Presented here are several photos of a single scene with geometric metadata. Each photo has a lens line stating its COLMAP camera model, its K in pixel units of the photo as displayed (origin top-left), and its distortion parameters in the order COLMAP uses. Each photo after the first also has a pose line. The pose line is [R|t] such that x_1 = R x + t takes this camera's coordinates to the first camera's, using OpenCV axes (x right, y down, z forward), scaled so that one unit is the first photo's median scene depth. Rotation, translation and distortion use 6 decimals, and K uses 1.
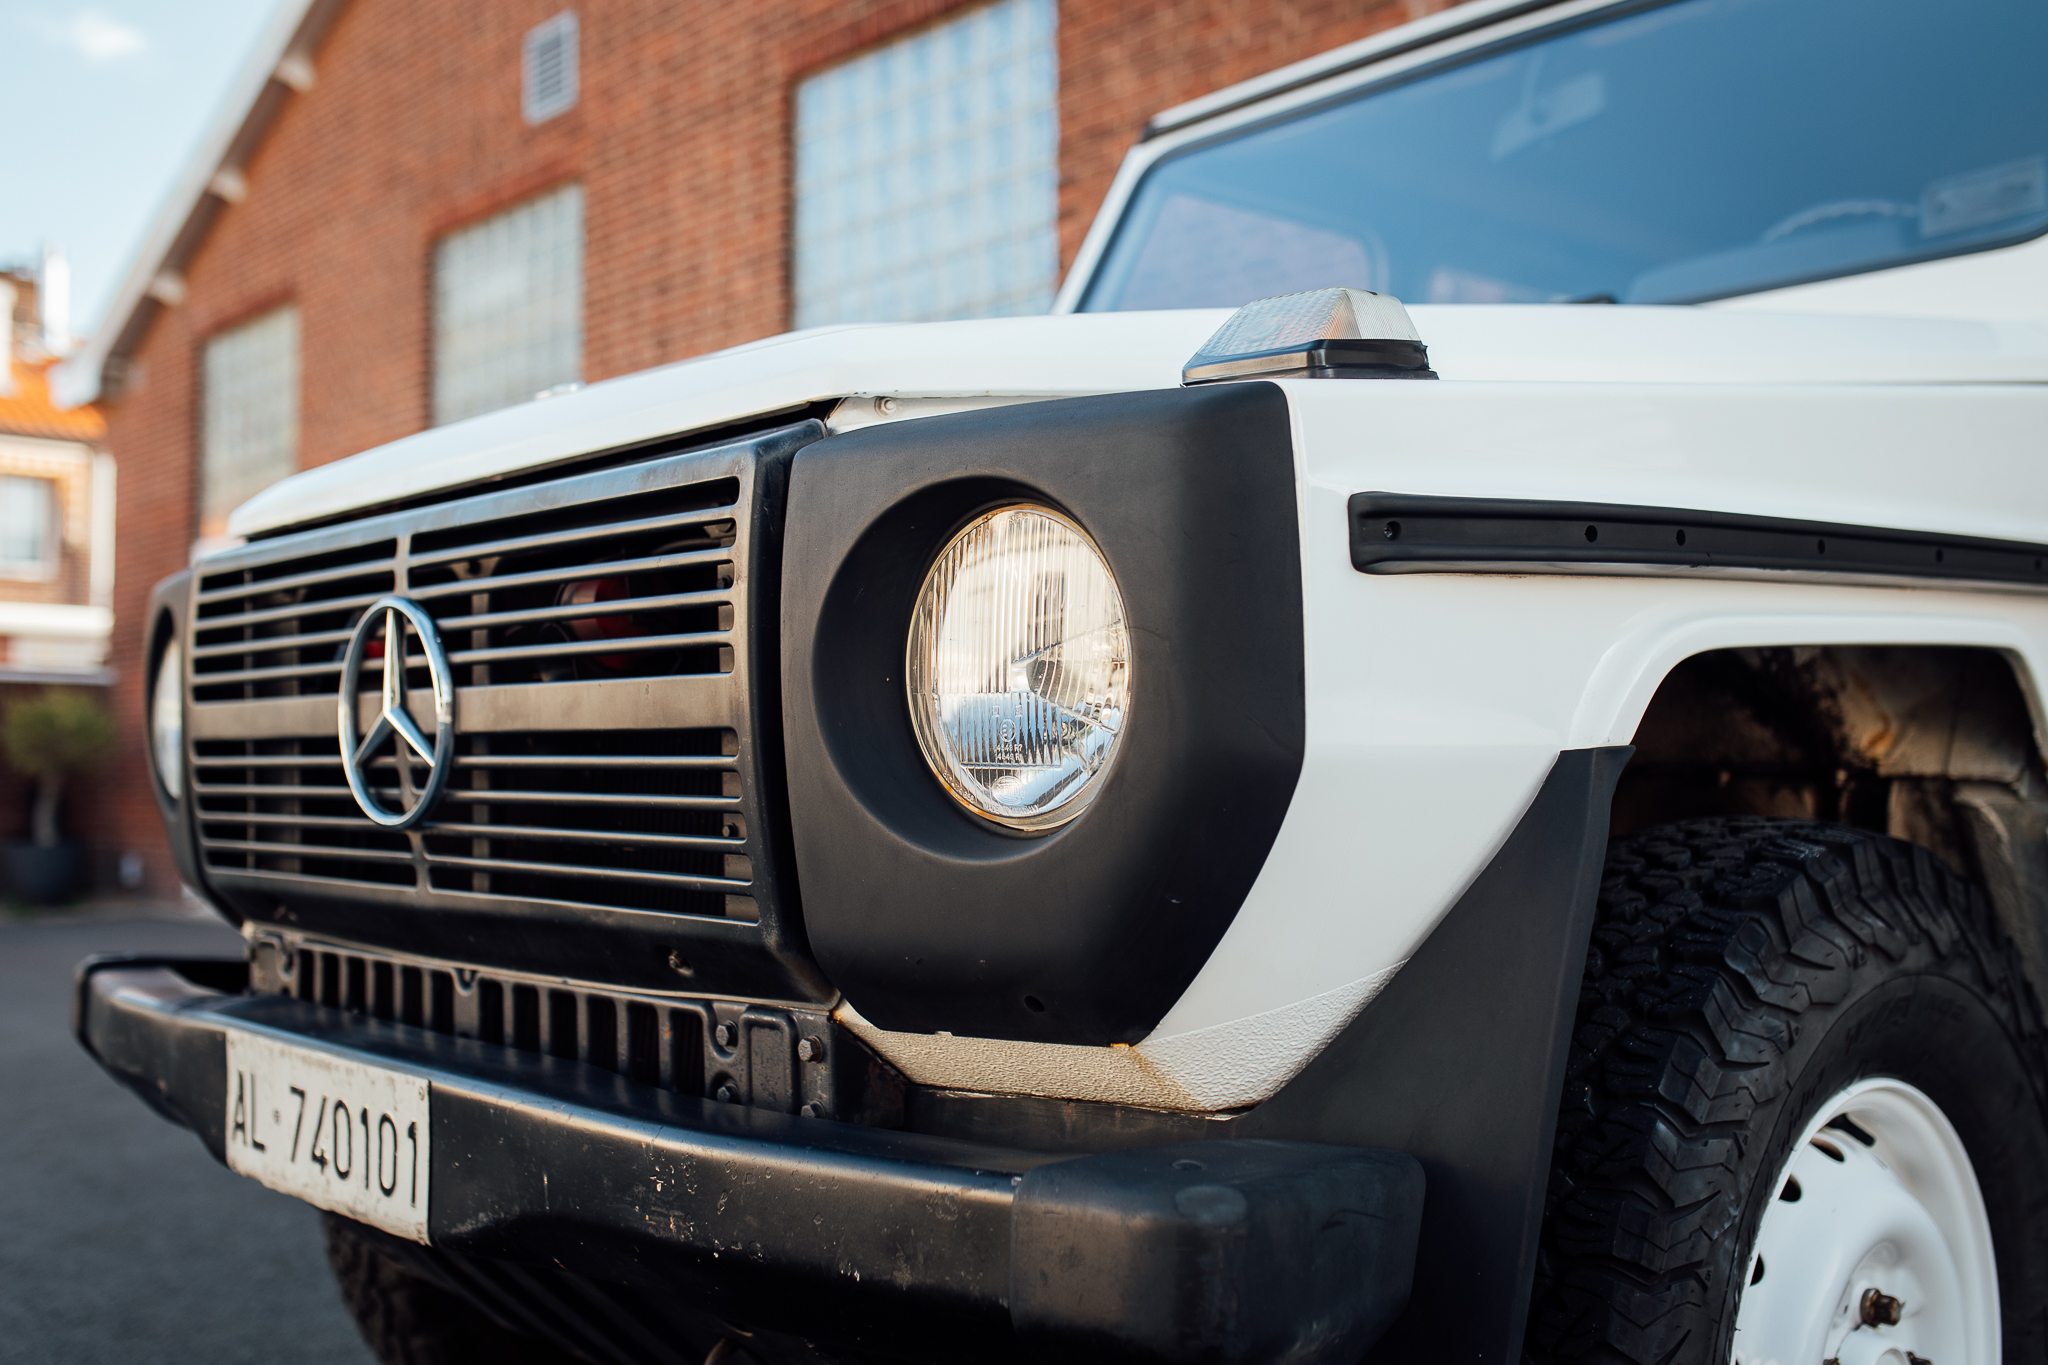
lens RADIAL K [[1963.7, 0, 1024.0], [0, 1963.7, 682.5], [0, 0, 1]] dist [-0.000883, -0.007517]
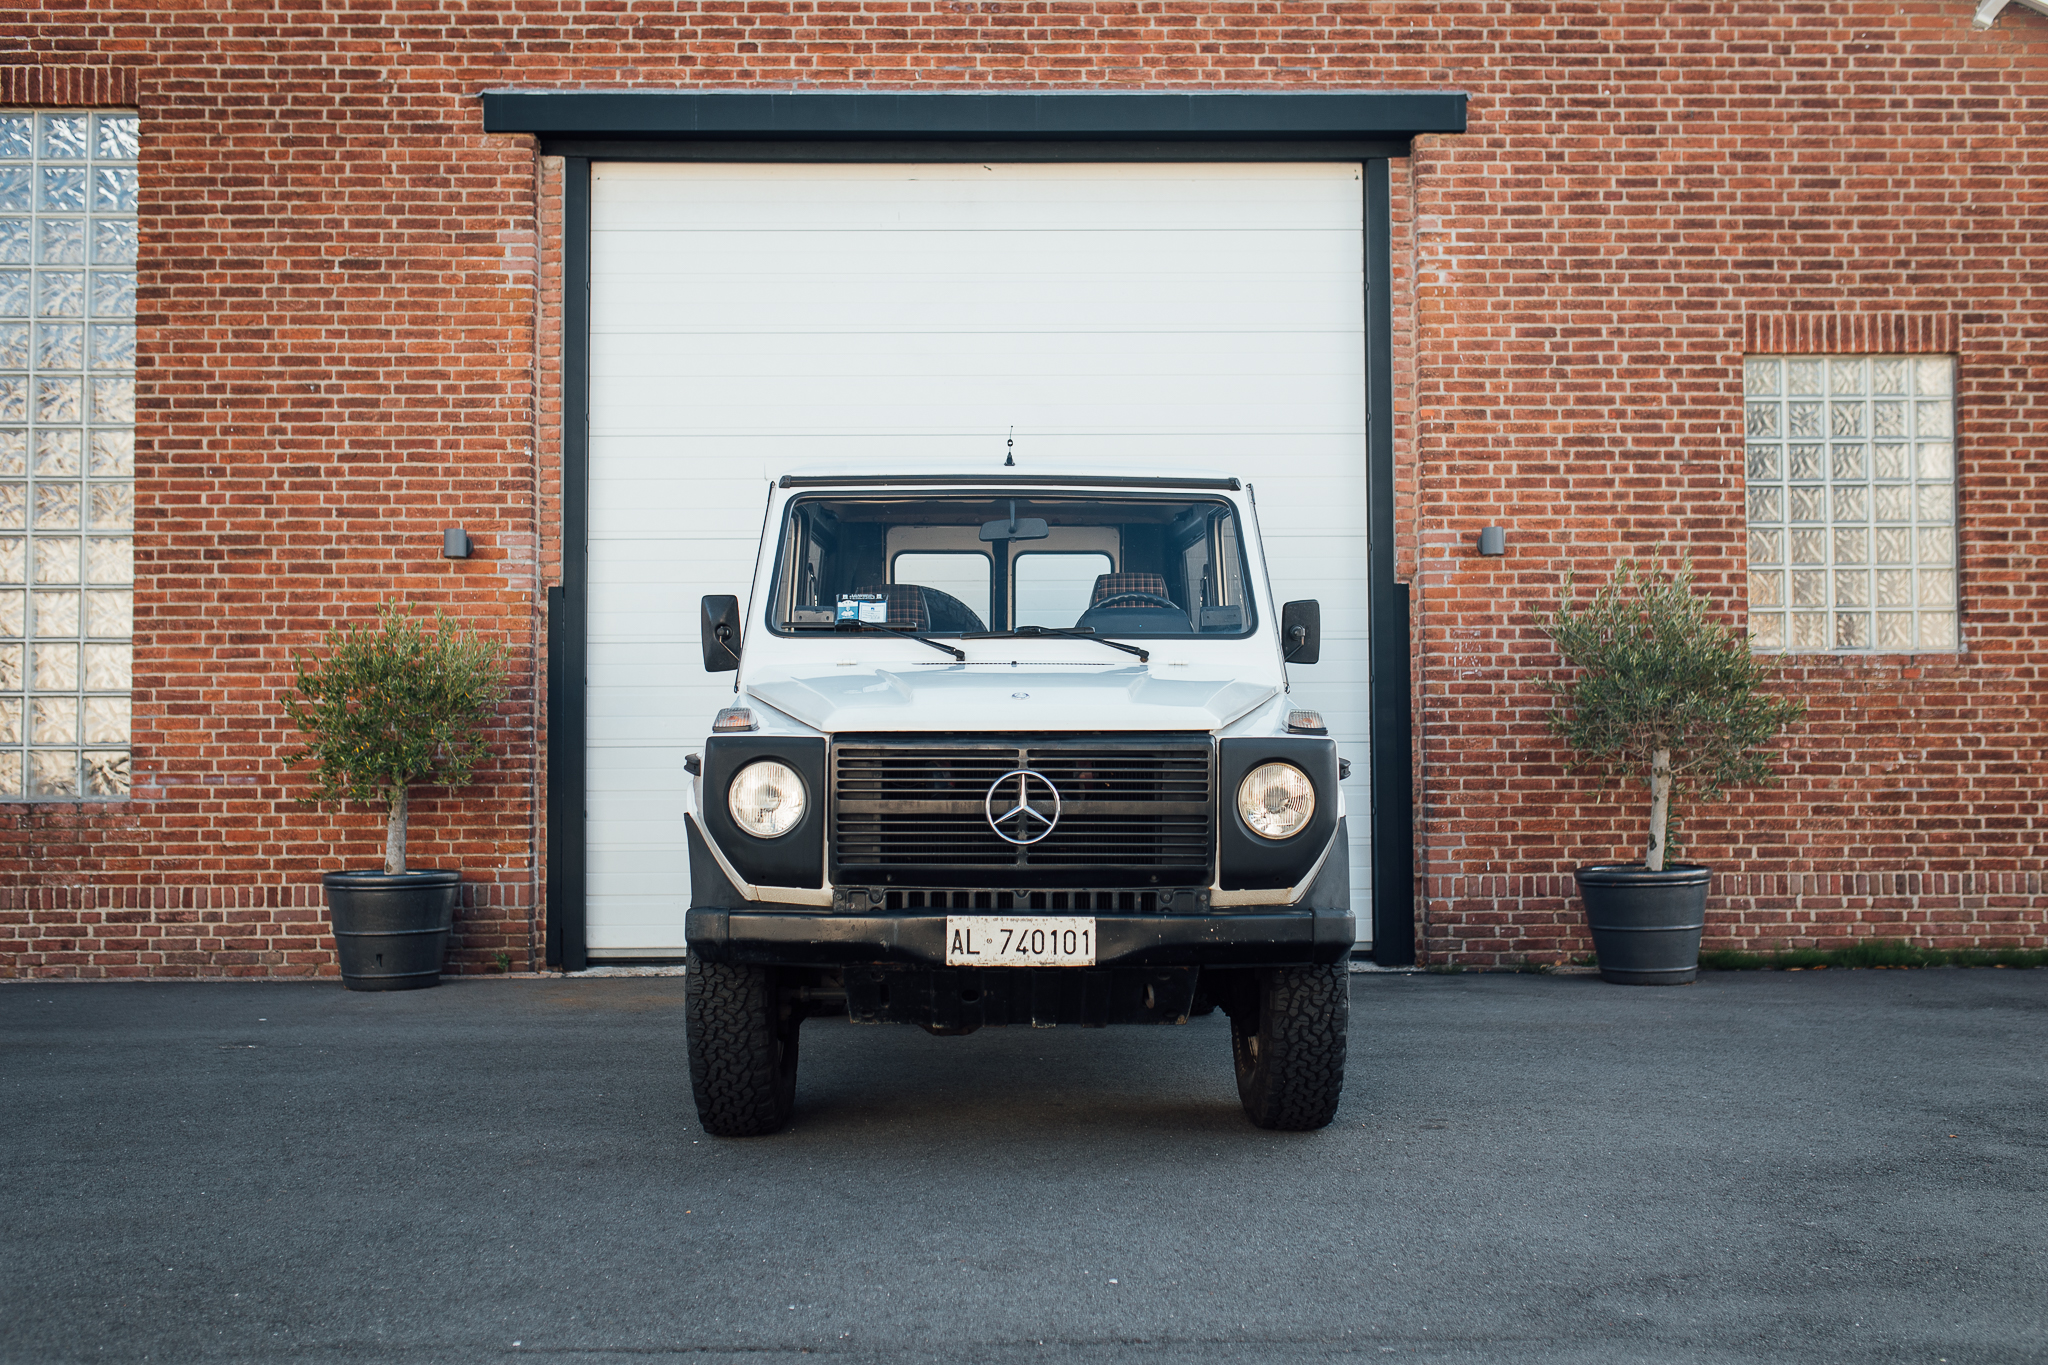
lens RADIAL K [[1952.2, 0, 1029.3], [0, 1952.2, 713.7], [0, 0, 1]] dist [-0.002585, -0.008778]
pose [[0.660605, 0.013983, 0.750603, -3.045594], [-0.030548, 0.999499, 0.008265, -0.181897], [-0.750112, -0.028389, 0.660702, -1.188885]]
